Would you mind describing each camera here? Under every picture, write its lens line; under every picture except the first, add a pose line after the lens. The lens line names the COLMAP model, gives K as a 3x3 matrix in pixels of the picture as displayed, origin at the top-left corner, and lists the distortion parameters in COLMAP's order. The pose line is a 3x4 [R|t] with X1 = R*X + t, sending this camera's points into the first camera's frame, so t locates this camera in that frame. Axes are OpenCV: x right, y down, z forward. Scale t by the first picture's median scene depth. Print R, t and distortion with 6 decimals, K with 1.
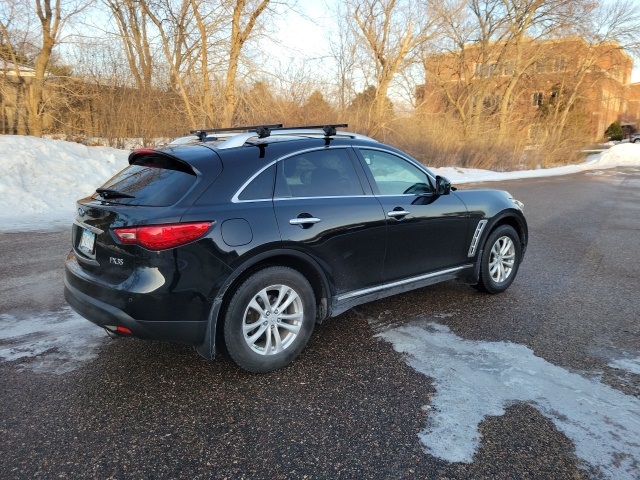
lens RADIAL K [[479.1, 0, 325.4], [0, 479.1, 244.8], [0, 0, 1]] dist [0.051591, -0.031662]
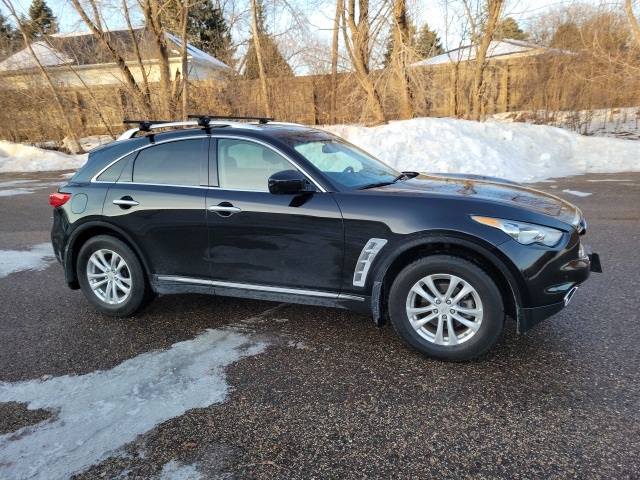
lens RADIAL K [[479.1, 0, 323.4], [0, 479.1, 241.3], [0, 0, 1]] dist [0.051591, -0.031662]
pose [[0.480206, 0.178793, -0.858741, 1.084526], [-0.136355, 0.982320, 0.128274, -0.154098], [0.866493, 0.055495, 0.496095, 0.741536]]
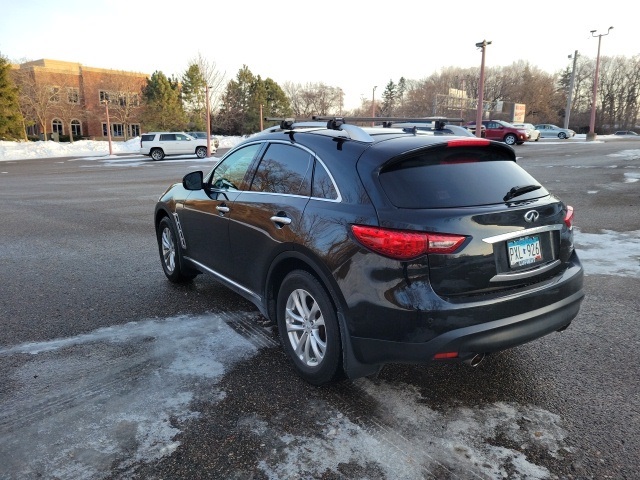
lens RADIAL K [[479.1, 0, 323.7], [0, 479.1, 236.4], [0, 0, 1]] dist [0.051591, -0.031662]
pose [[0.095685, -0.189262, 0.977253, -1.157265], [0.206597, 0.964156, 0.166497, -0.209470], [-0.973736, 0.185966, 0.131356, 1.068789]]
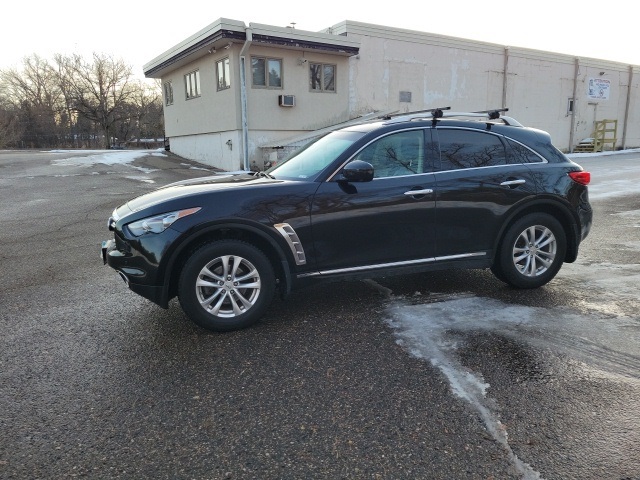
lens RADIAL K [[479.1, 0, 318.0], [0, 479.1, 239.7], [0, 0, 1]] dist [0.051591, -0.031662]
pose [[-0.928328, -0.043471, 0.369213, -0.343751], [0.103489, 0.923666, 0.368961, -0.458840], [-0.357068, 0.380726, -0.852965, 2.437829]]
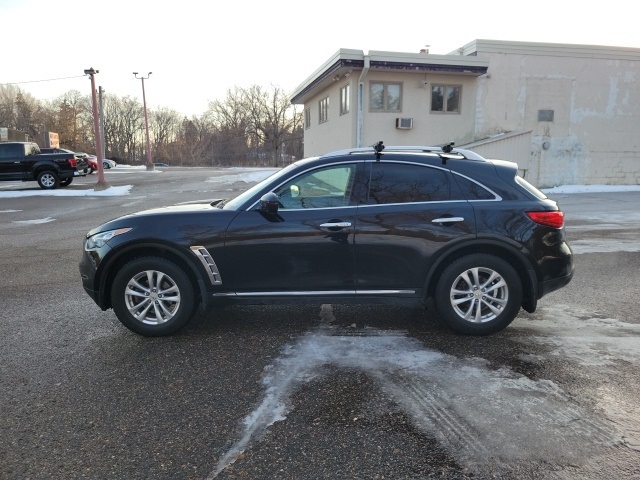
lens RADIAL K [[479.1, 0, 317.5], [0, 479.1, 238.0], [0, 0, 1]] dist [0.051591, -0.031662]
pose [[-0.746162, -0.084122, 0.660428, -0.842654], [0.147956, 0.946226, 0.287689, -0.430035], [-0.649116, 0.312377, -0.693592, 2.196688]]
